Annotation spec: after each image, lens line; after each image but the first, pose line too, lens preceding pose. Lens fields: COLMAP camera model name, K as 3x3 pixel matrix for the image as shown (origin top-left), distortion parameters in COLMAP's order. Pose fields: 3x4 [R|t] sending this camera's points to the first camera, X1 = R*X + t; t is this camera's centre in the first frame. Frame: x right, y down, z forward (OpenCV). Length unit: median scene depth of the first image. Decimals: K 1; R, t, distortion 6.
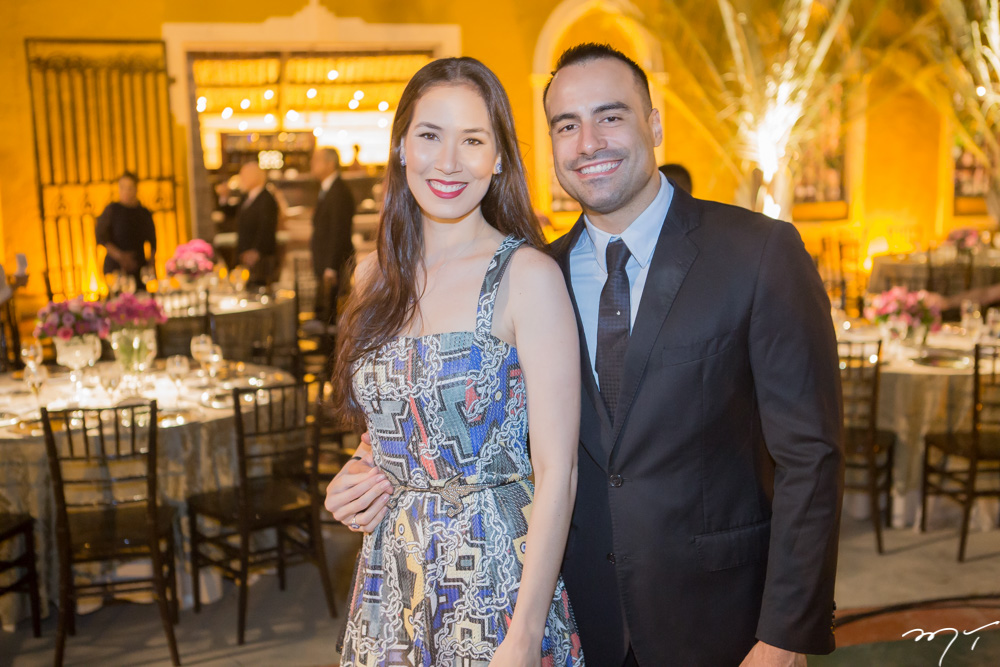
lens RADIAL K [[1147.9, 0, 500.0], [0, 1147.9, 333.5], [0, 0, 1]] dist [-0.018914, 0.018522]
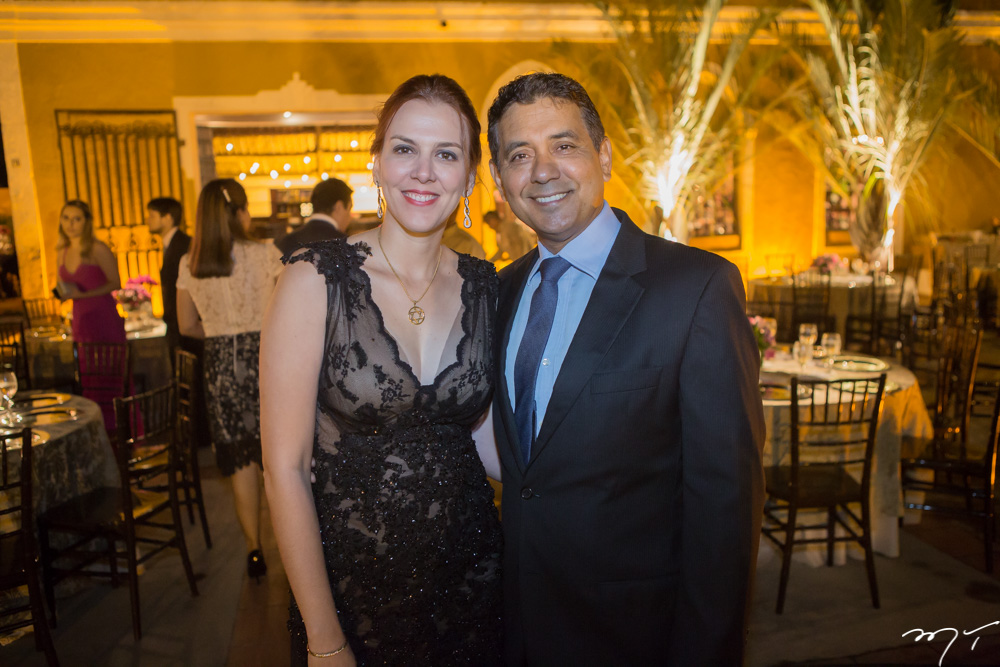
lens RADIAL K [[823.9, 0, 500.0], [0, 823.9, 333.5], [0, 0, 1]] dist [-0.091847, 0.091973]
pose [[0.999739, -0.009177, -0.020920, 0.072132], [0.009129, 0.999955, -0.002400, -0.010430], [0.020941, 0.002208, 0.999778, 0.133681]]
